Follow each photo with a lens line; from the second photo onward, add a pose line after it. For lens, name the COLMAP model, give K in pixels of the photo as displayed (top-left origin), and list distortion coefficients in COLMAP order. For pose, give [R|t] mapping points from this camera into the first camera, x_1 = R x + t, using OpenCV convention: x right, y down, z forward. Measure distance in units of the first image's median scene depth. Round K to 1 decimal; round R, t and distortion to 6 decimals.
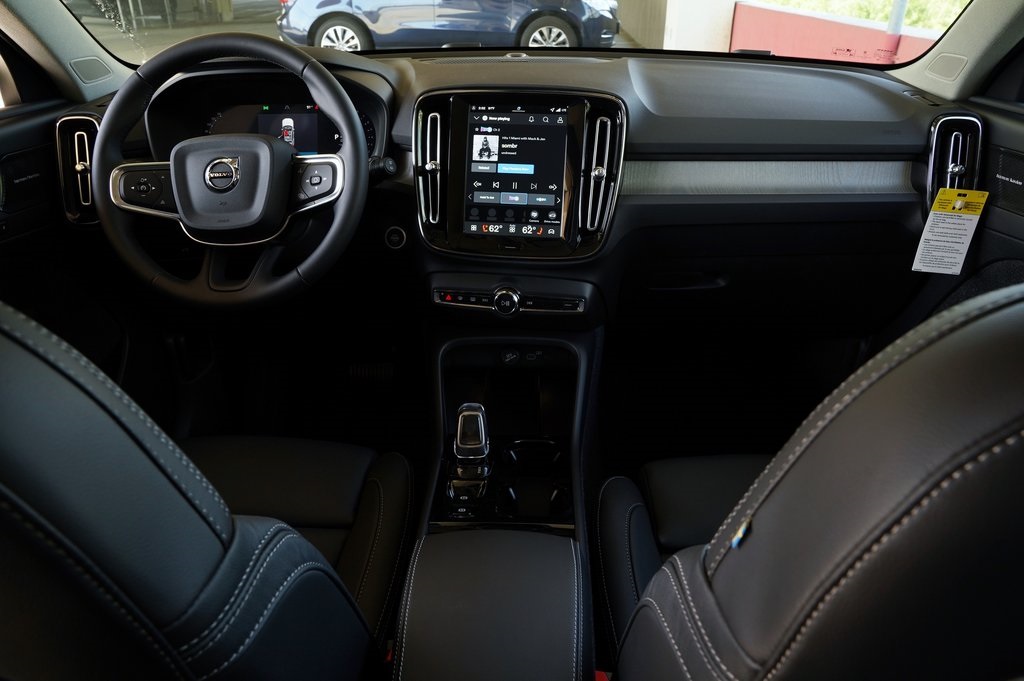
lens RADIAL K [[718.8, 0, 514.9], [0, 718.8, 330.1], [0, 0, 1]] dist [-0.085174, 0.038043]
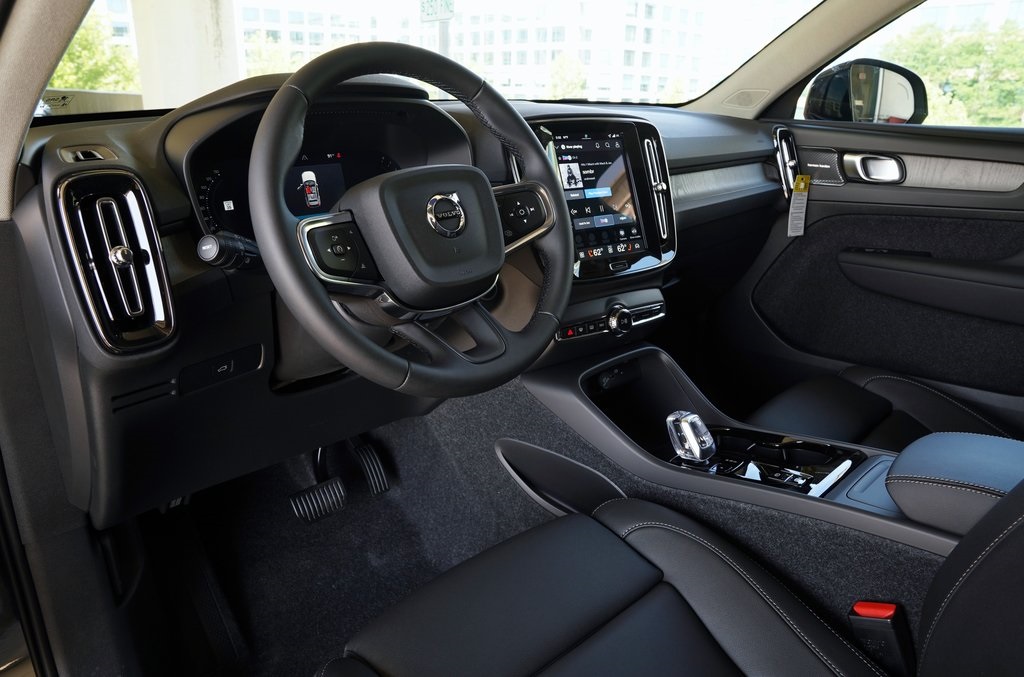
lens RADIAL K [[718.8, 0, 506.9], [0, 718.8, 339.1], [0, 0, 1]] dist [-0.085174, 0.038043]
pose [[0.710688, -0.226365, 0.666094, -0.824191], [0.303802, 0.952735, -0.000364, -0.063950], [-0.634529, 0.202619, 0.745868, 0.356703]]
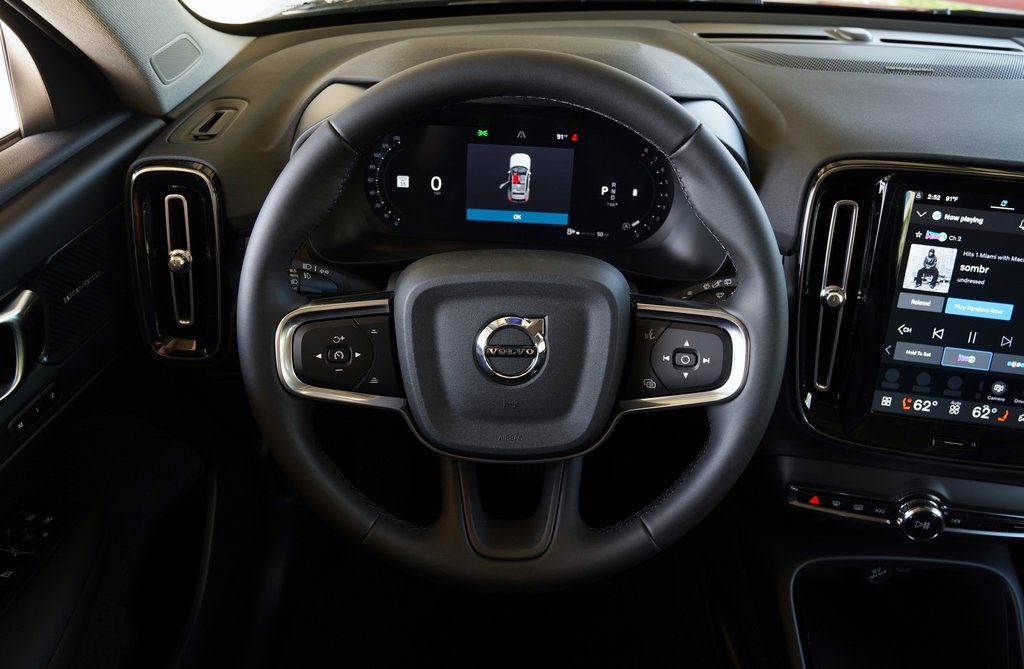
lens RADIAL K [[781.2, 0, 514.9], [0, 781.2, 331.9], [0, 0, 1]] dist [-0.044201, 0.029338]
pose [[0.998878, 0.035666, 0.031171, -0.385407], [-0.039934, 0.987993, 0.149246, -0.283602], [-0.025474, -0.150323, 0.988309, 0.398123]]
